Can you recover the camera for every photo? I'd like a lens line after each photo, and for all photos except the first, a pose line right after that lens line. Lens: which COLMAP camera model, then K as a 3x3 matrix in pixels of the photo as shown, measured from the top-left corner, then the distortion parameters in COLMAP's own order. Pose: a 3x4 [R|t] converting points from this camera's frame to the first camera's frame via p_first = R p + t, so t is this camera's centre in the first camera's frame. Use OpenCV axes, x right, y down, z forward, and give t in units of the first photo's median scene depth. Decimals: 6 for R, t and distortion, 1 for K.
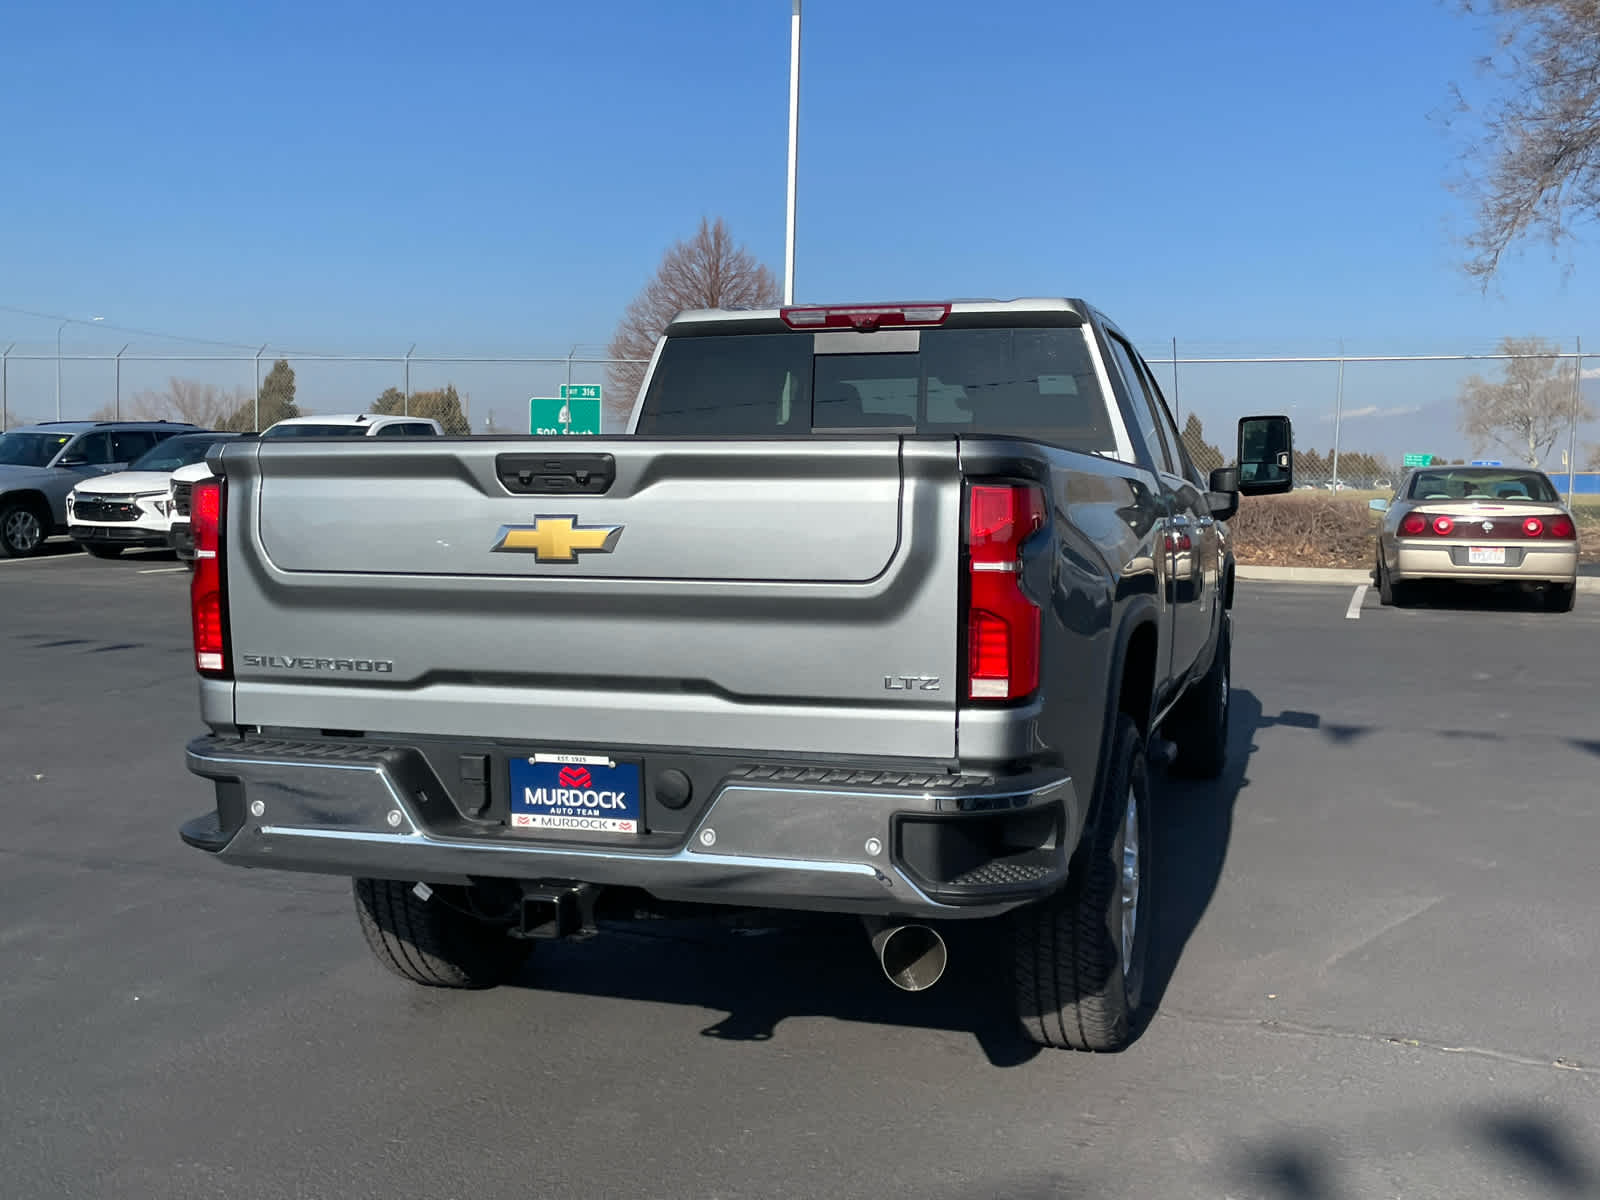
lens RADIAL K [[1639.6, 0, 831.2], [0, 1639.6, 598.8], [0, 0, 1]] dist [0.070906, 0.000000]
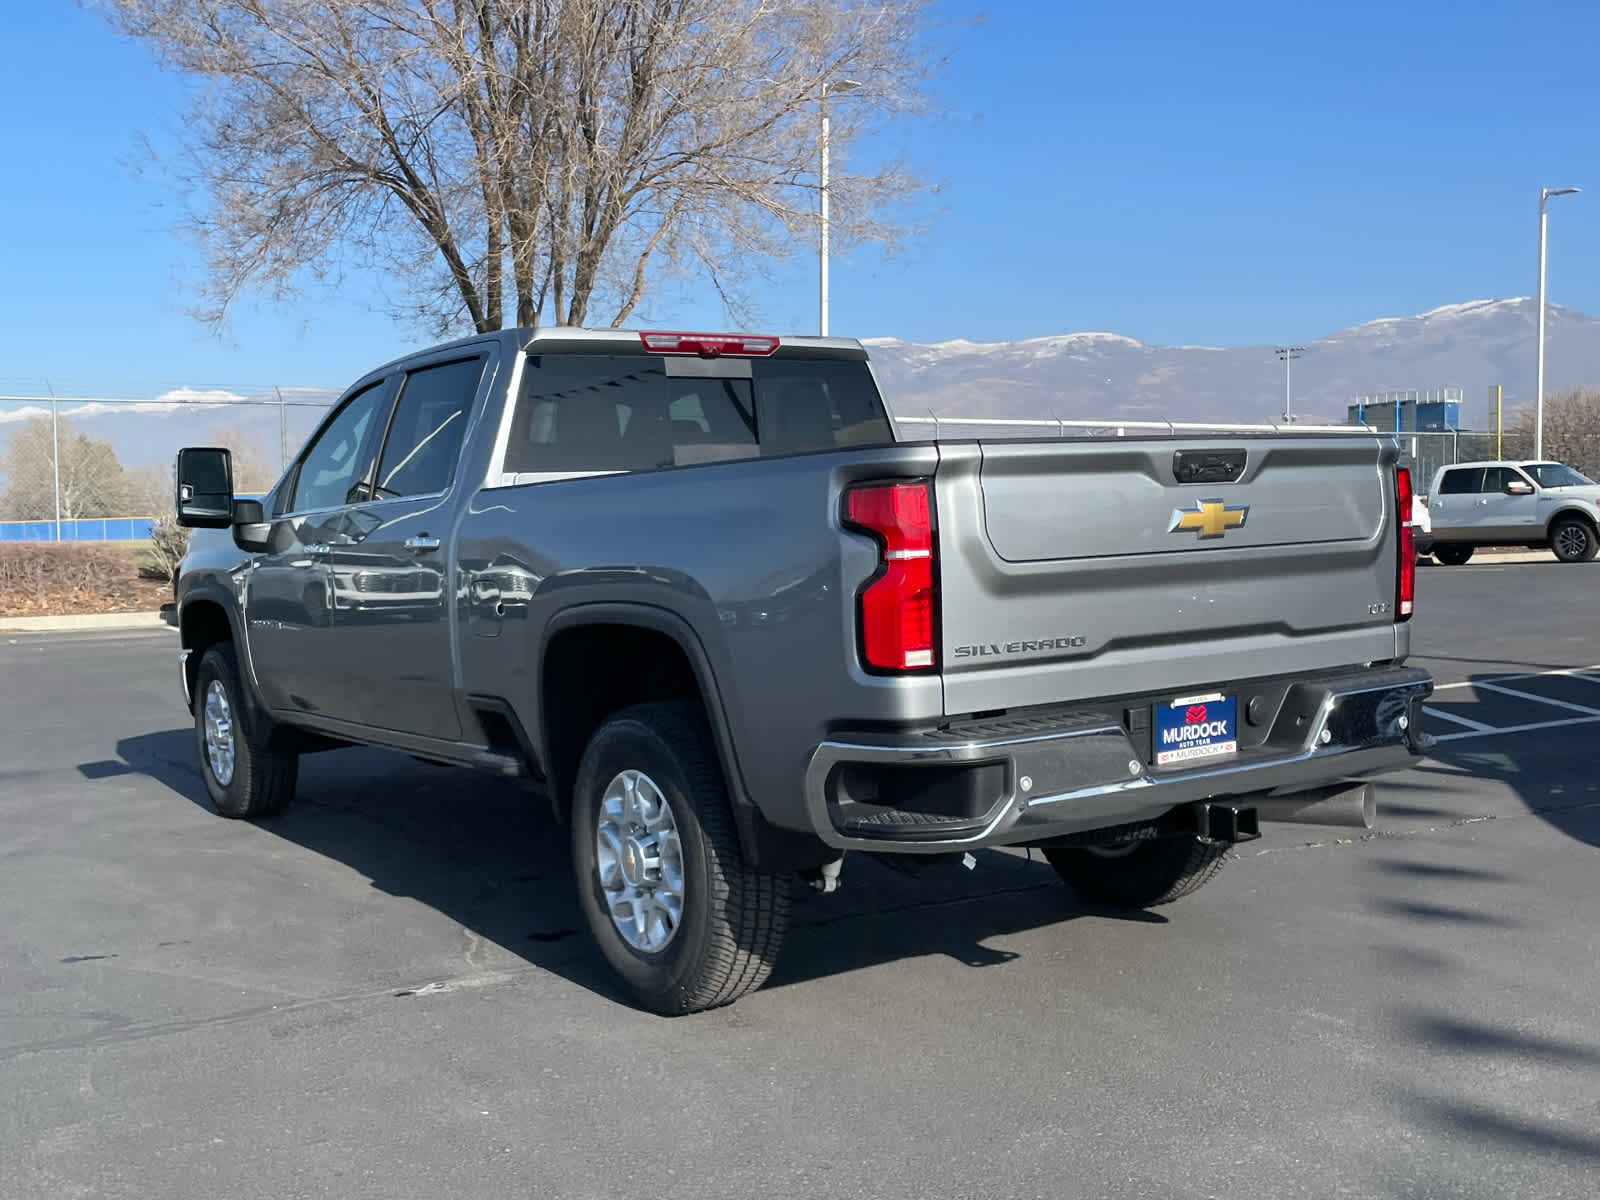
lens RADIAL K [[1639.6, 0, 808.8], [0, 1639.6, 591.6], [0, 0, 1]] dist [0.070906, 0.000000]
pose [[0.631575, -0.064957, 0.772589, -1.199485], [0.091032, 0.995804, 0.009307, -0.019138], [-0.769952, 0.064452, 0.634839, 0.408081]]
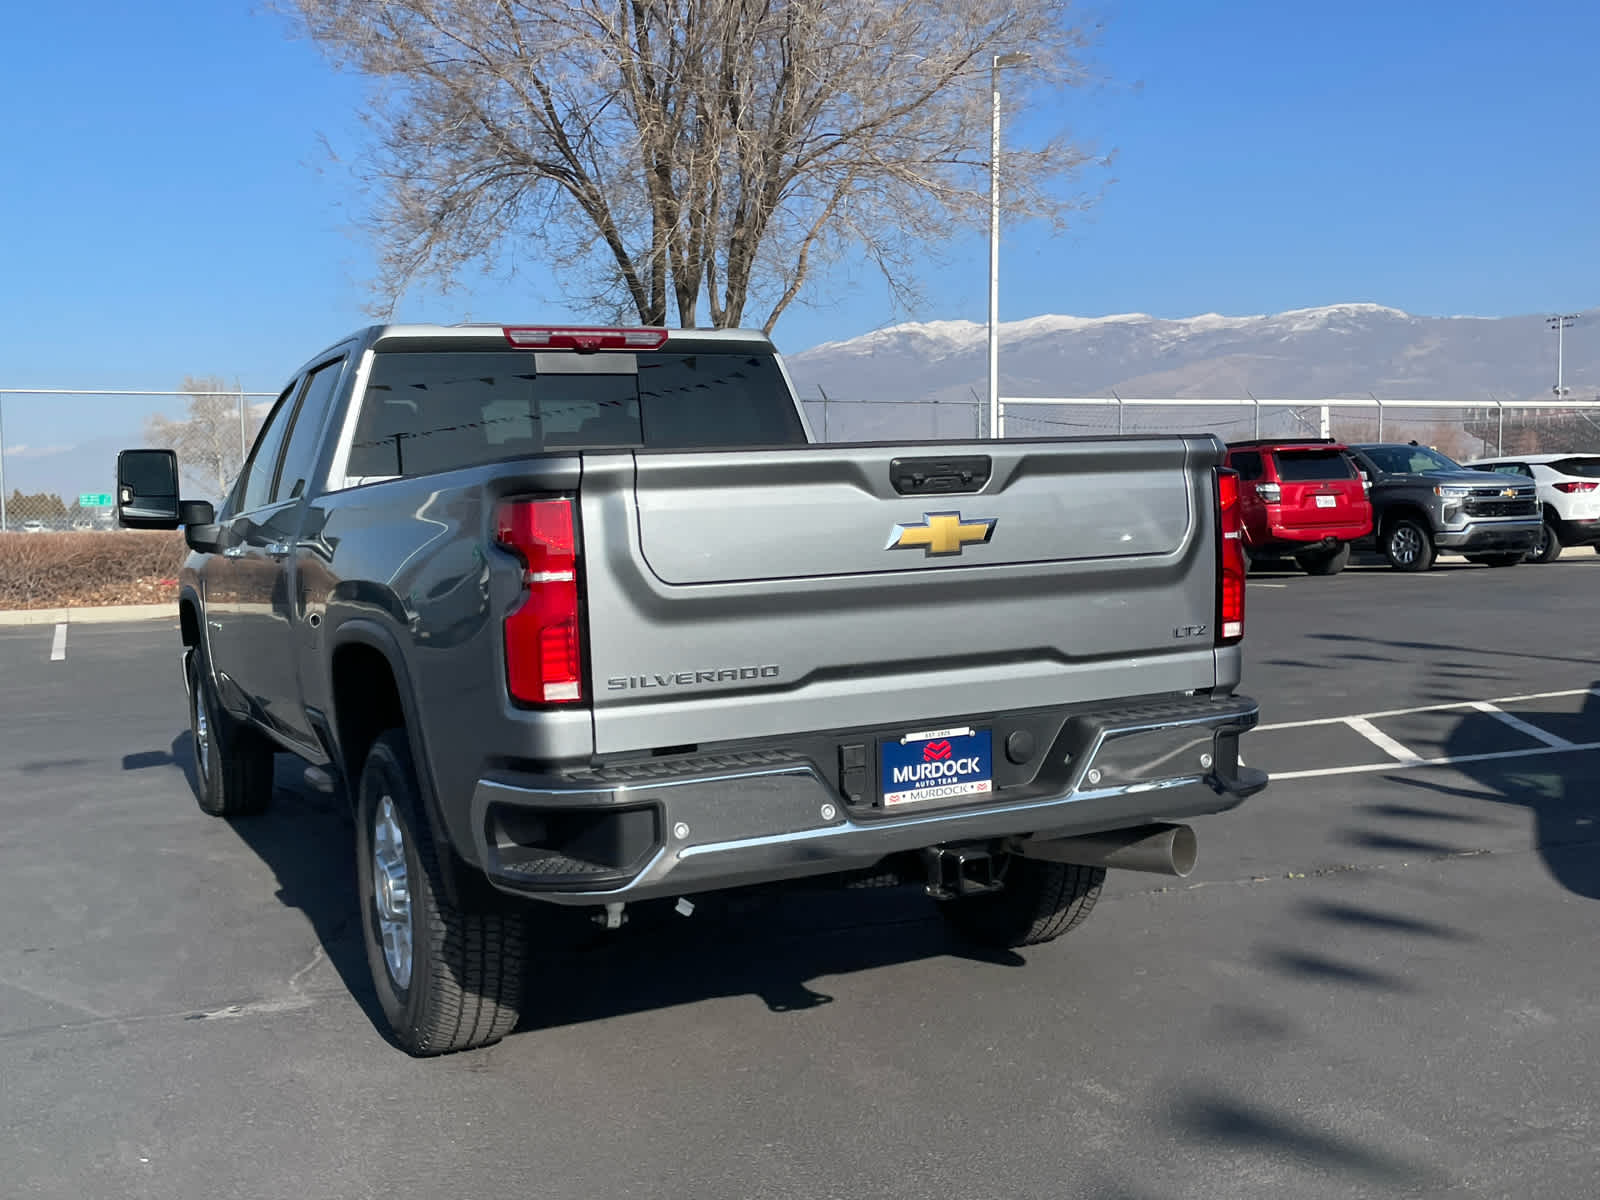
lens RADIAL K [[1639.6, 0, 812.7], [0, 1639.6, 606.1], [0, 0, 1]] dist [0.070906, 0.000000]
pose [[0.734104, -0.076299, 0.674737, -0.890929], [0.088748, 0.995925, 0.016062, -0.012302], [-0.673212, 0.048091, 0.737884, 0.224110]]
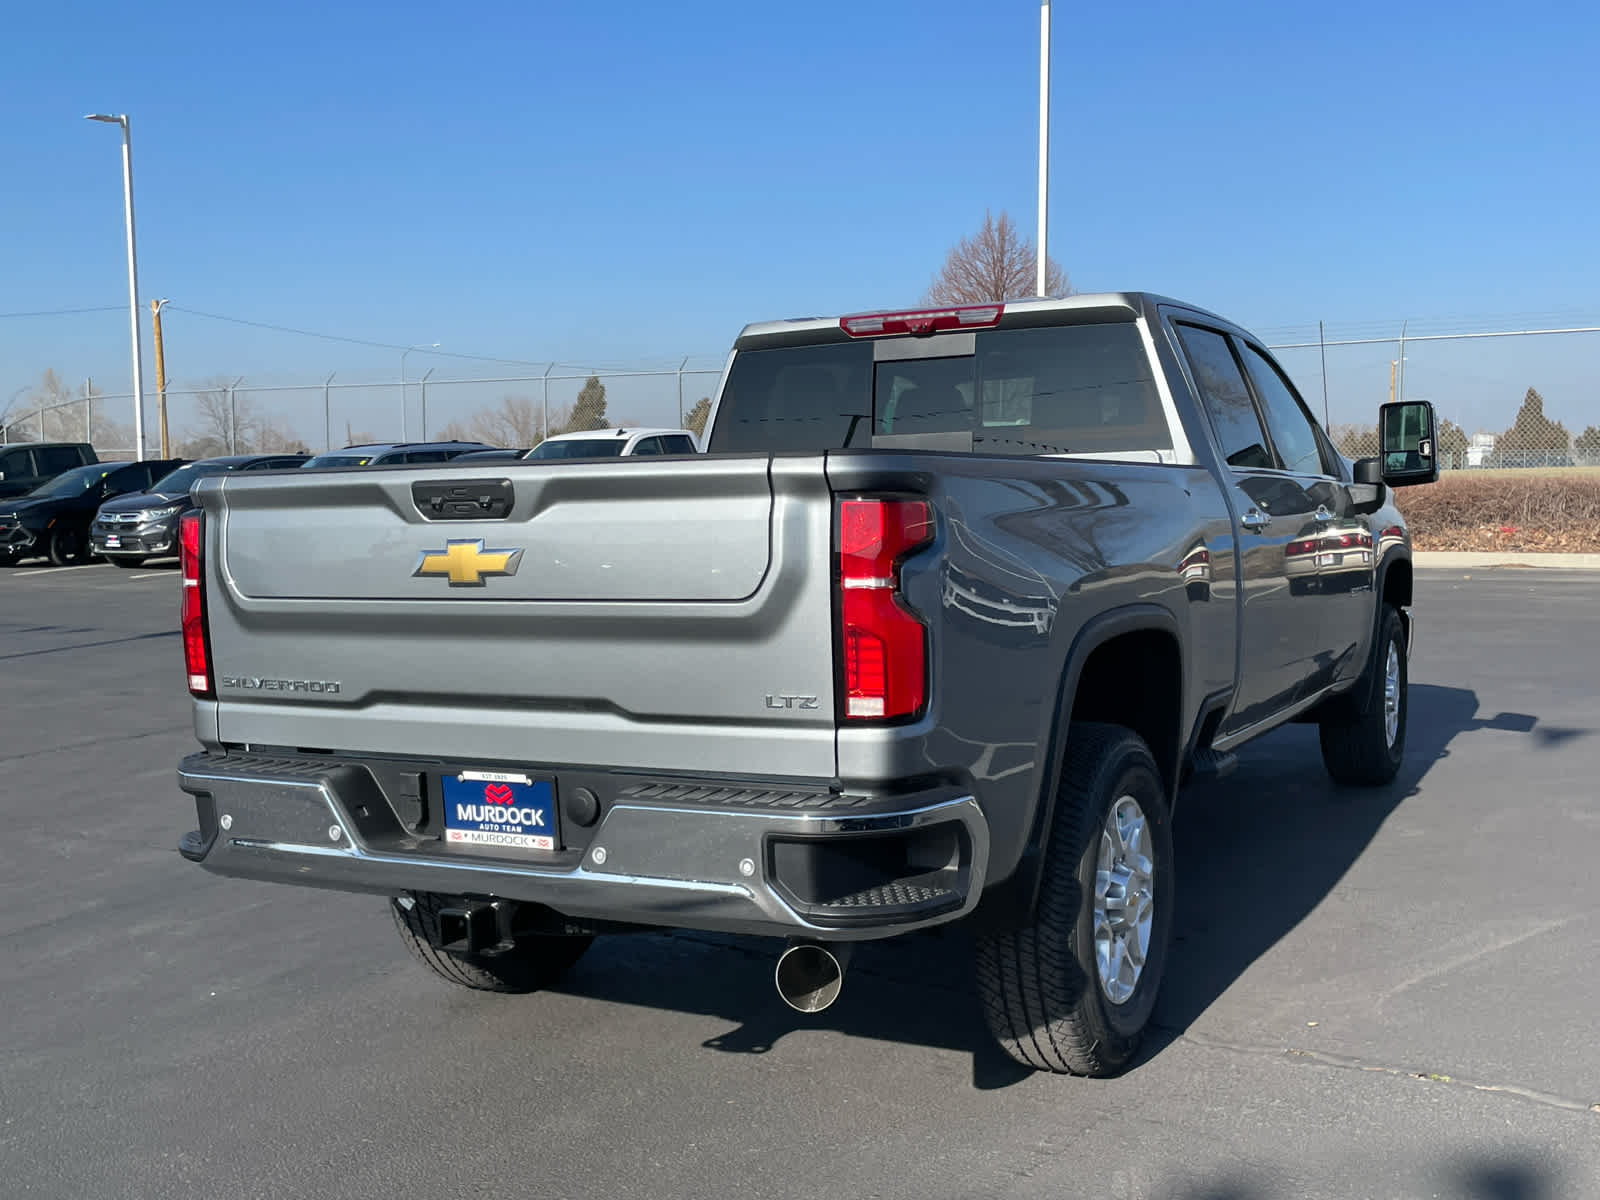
lens RADIAL K [[1639.6, 0, 834.9], [0, 1639.6, 602.3], [0, 0, 1]] dist [0.070906, 0.000000]
pose [[0.982745, -0.017191, -0.184163, 0.225519], [0.017885, 0.999838, 0.002108, -0.009056], [0.184097, -0.005365, 0.982894, 0.028126]]
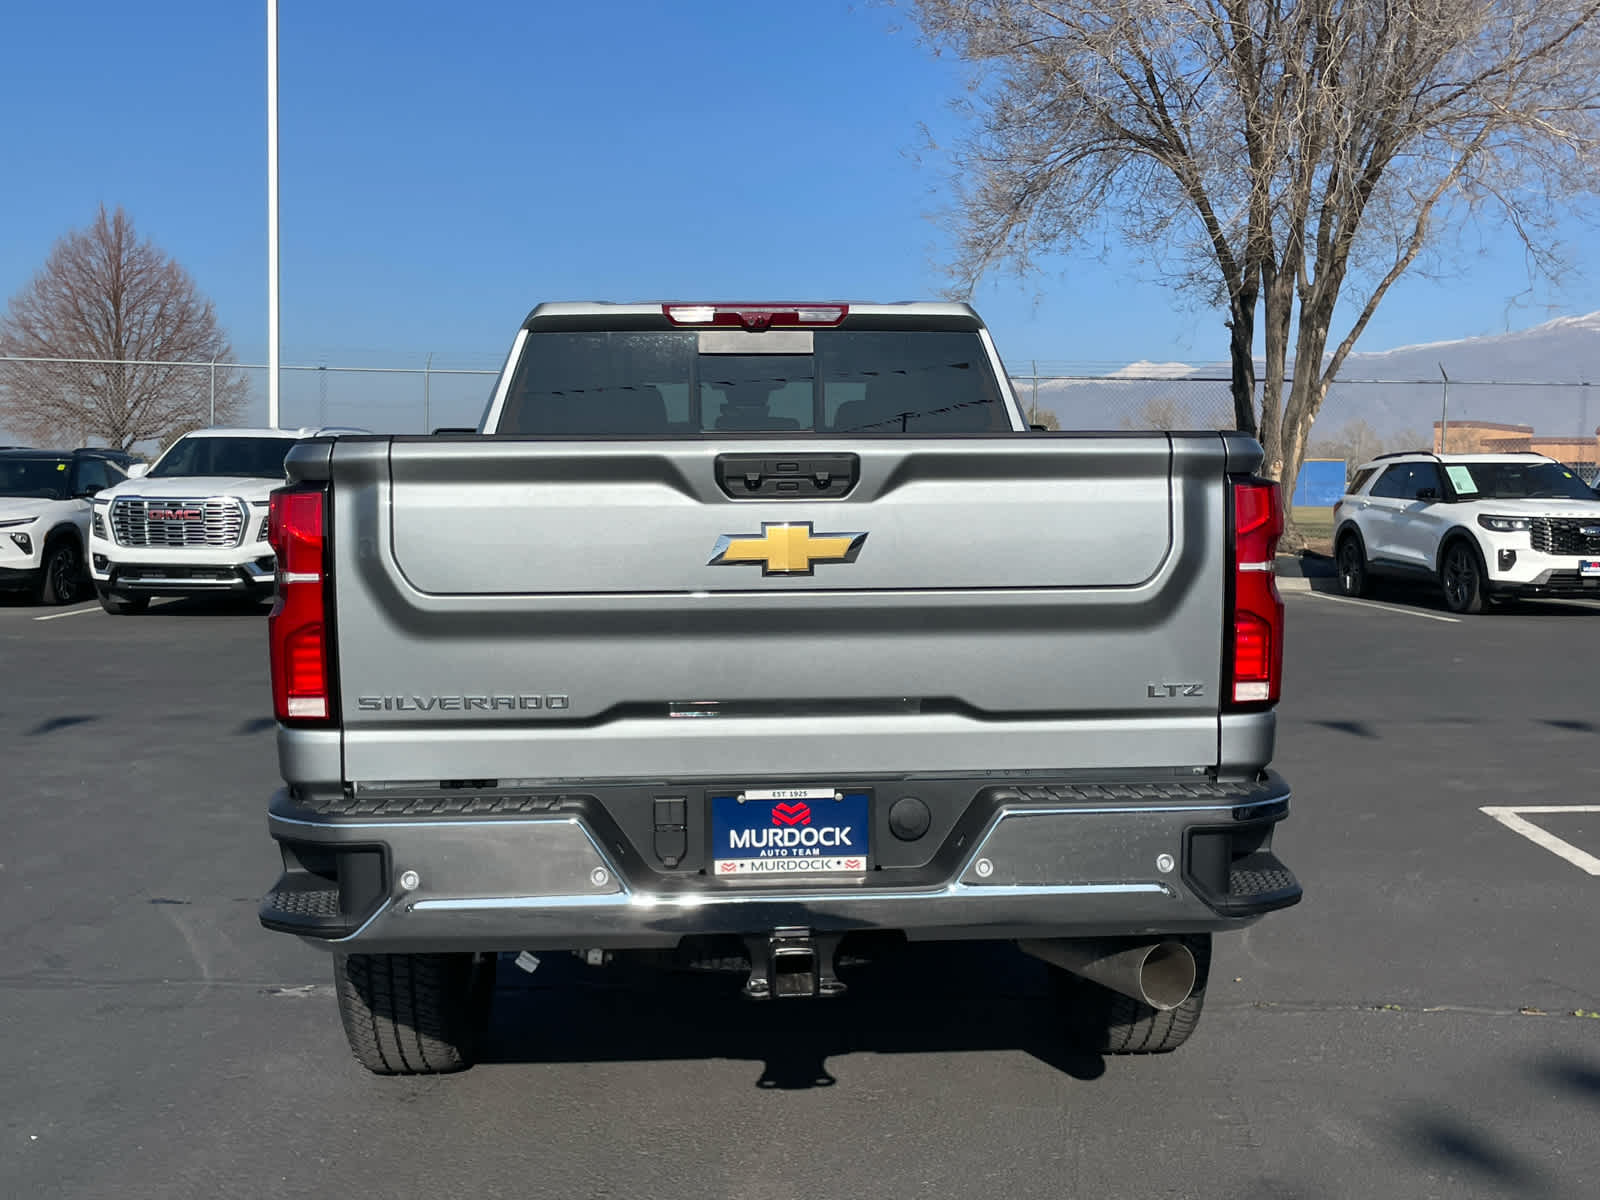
lens RADIAL K [[1639.6, 0, 819.6], [0, 1639.6, 597.5], [0, 0, 1]] dist [0.070906, 0.000000]
pose [[0.940925, -0.030494, 0.337241, -0.411474], [0.033406, 0.999438, -0.002834, -0.006126], [-0.336965, 0.013933, 0.941414, 0.139872]]
